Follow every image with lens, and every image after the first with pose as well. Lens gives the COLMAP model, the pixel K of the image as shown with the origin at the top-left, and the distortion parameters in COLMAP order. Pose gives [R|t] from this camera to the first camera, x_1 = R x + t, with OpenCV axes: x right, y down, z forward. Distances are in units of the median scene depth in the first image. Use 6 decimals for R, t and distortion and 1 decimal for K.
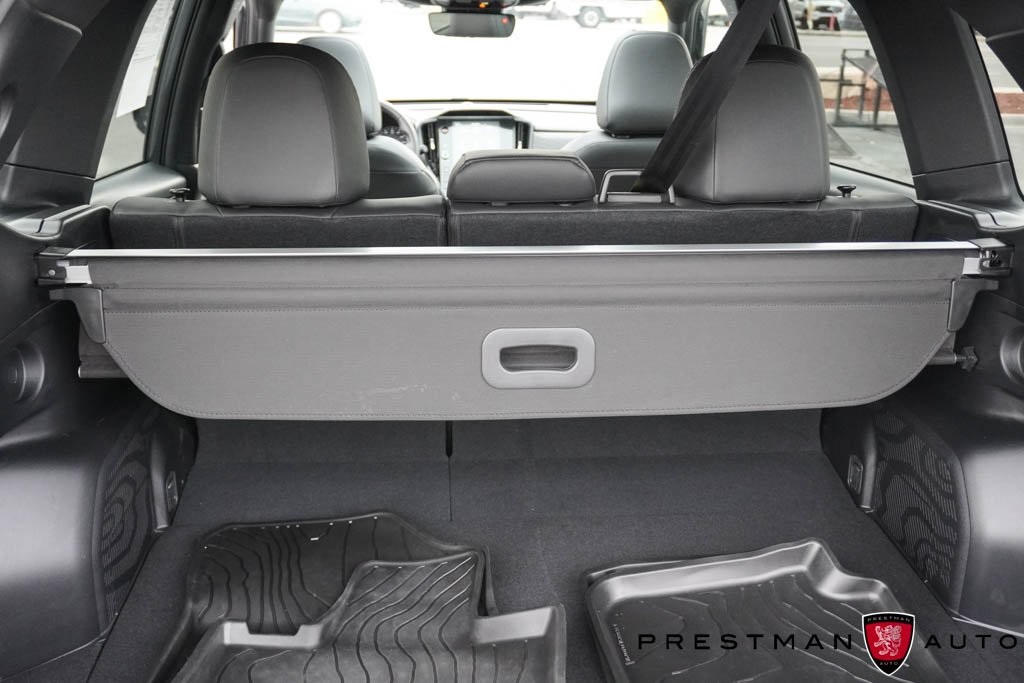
lens RADIAL K [[1075.8, 0, 511.7], [0, 1075.8, 350.8], [0, 0, 1]] dist [0.024643, 0.000000]
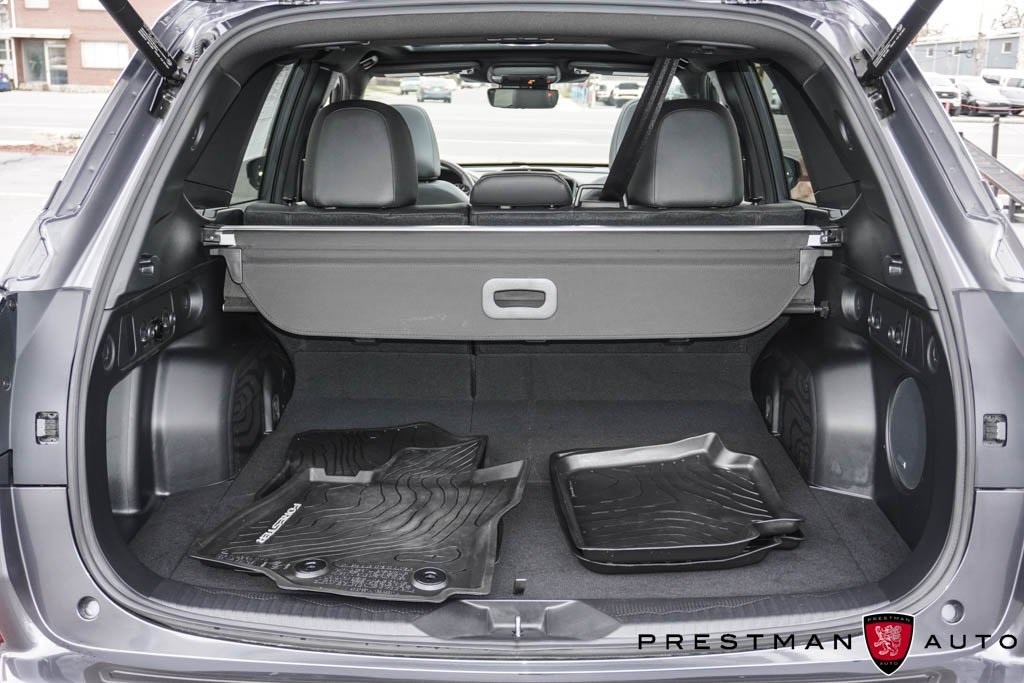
lens RADIAL K [[1127.3, 0, 512.1], [0, 1127.3, 344.3], [0, 0, 1]] dist [0.022905, 0.000000]
pose [[0.996276, 0.009920, -0.085644, 0.140827], [-0.017847, 0.995571, -0.092301, 0.203093], [0.084349, 0.093486, 0.992041, -0.529208]]
